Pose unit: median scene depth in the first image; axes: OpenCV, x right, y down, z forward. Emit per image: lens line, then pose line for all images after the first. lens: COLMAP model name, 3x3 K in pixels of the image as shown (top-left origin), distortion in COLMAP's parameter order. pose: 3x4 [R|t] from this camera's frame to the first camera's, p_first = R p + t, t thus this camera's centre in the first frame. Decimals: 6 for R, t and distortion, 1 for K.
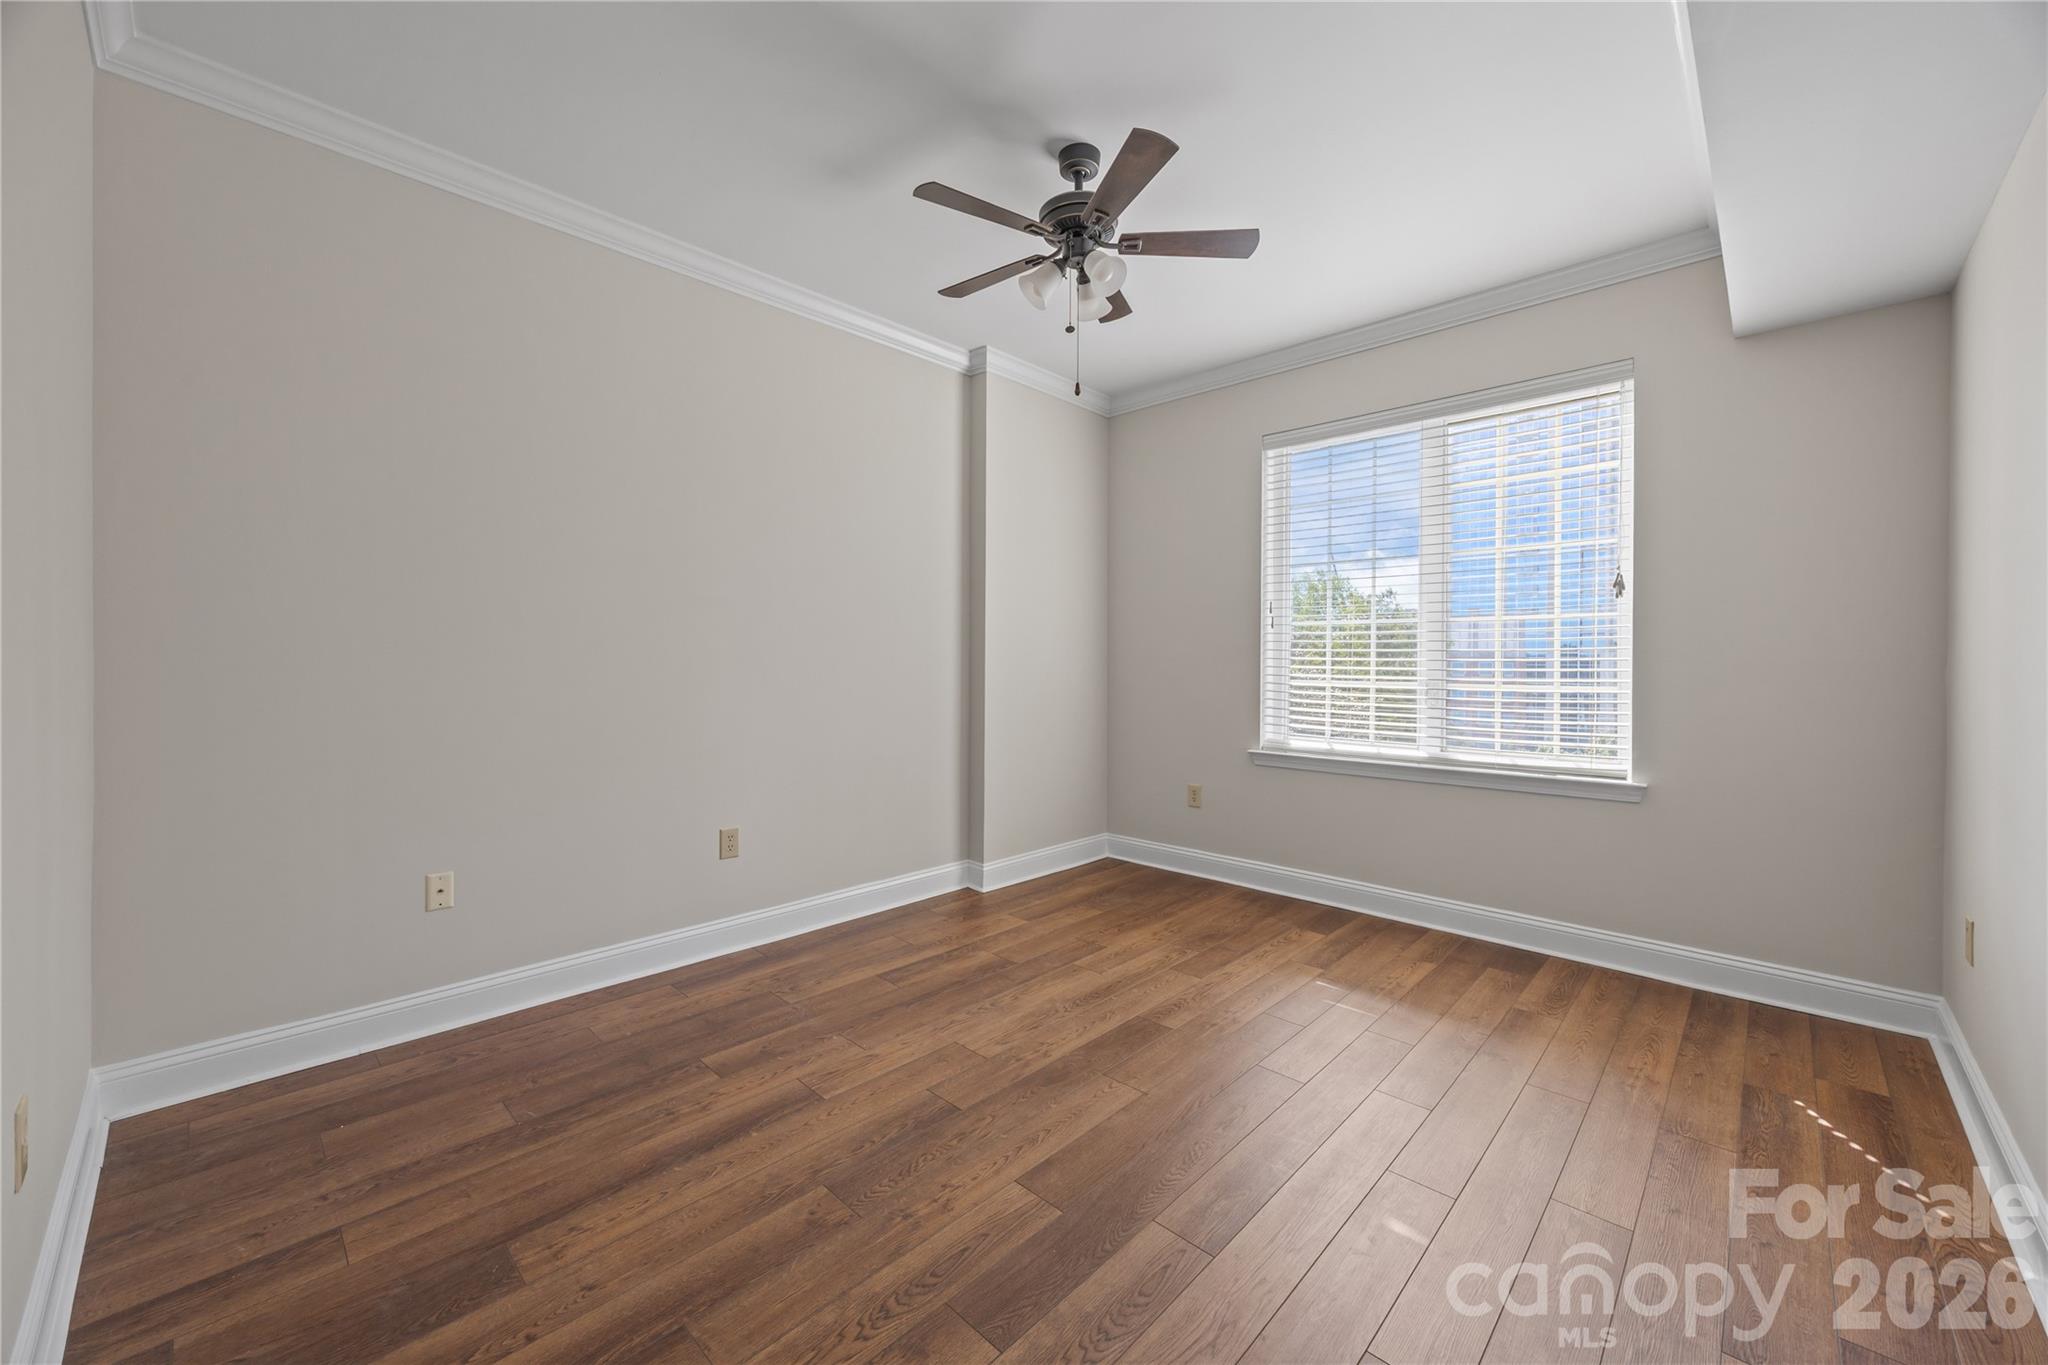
lens RADIAL K [[793.6, 0, 1026.0], [0, 793.6, 657.3], [0, 0, 1]] dist [-0.002977, 0.000005]
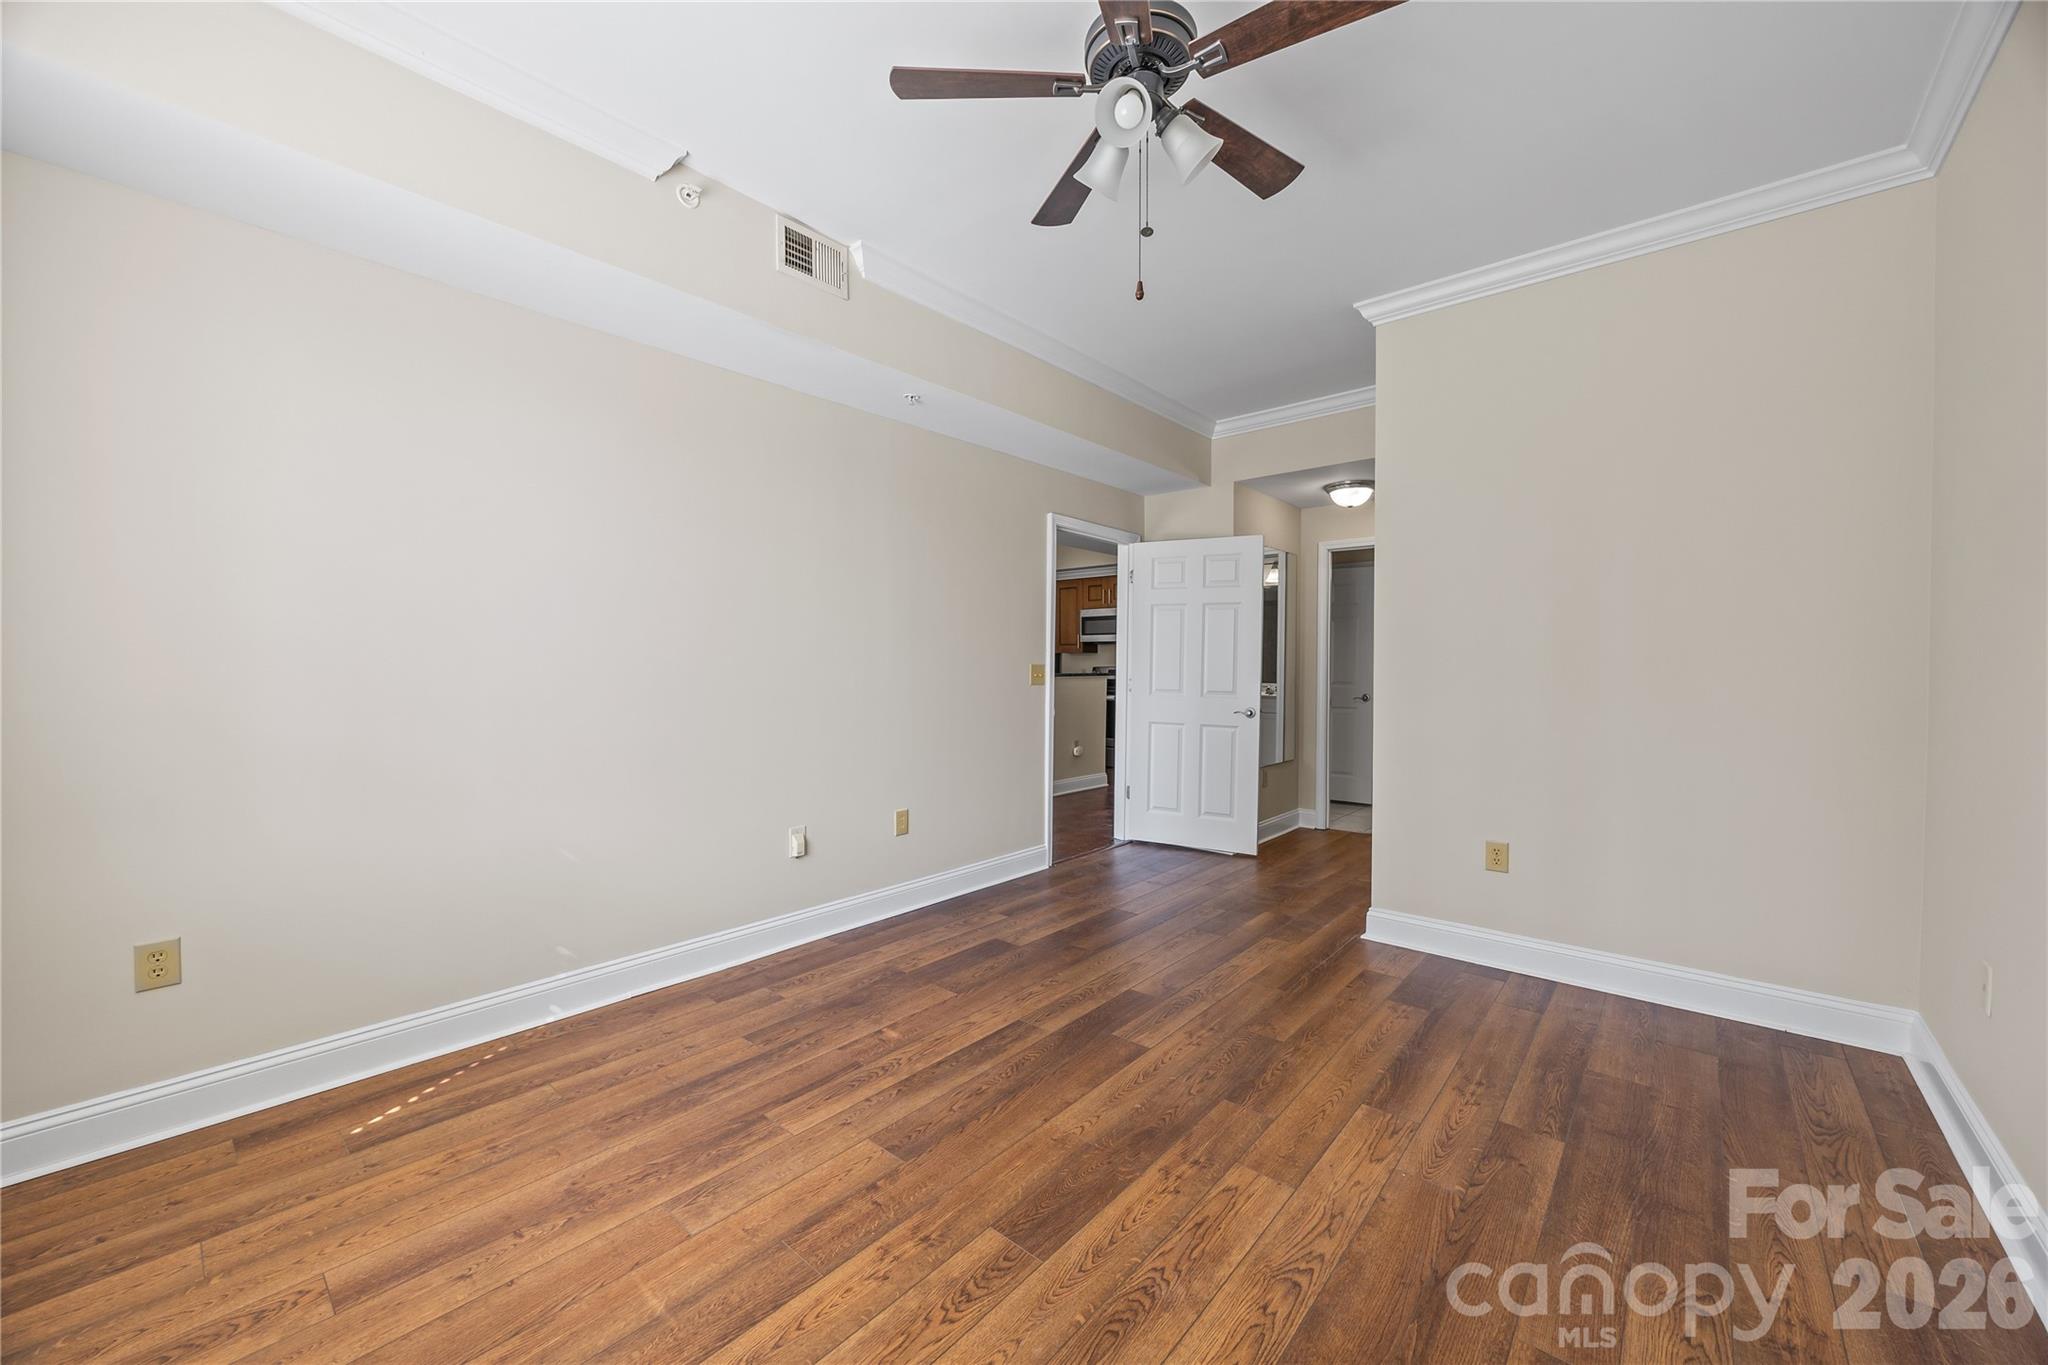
lens RADIAL K [[793.6, 0, 1026.0], [0, 793.6, 657.3], [0, 0, 1]] dist [-0.002977, 0.000005]
pose [[-0.998700, -0.010003, -0.049989, 0.229058], [-0.009454, 0.999892, -0.011210, 0.001789], [0.050096, -0.010723, -0.998687, 1.964743]]
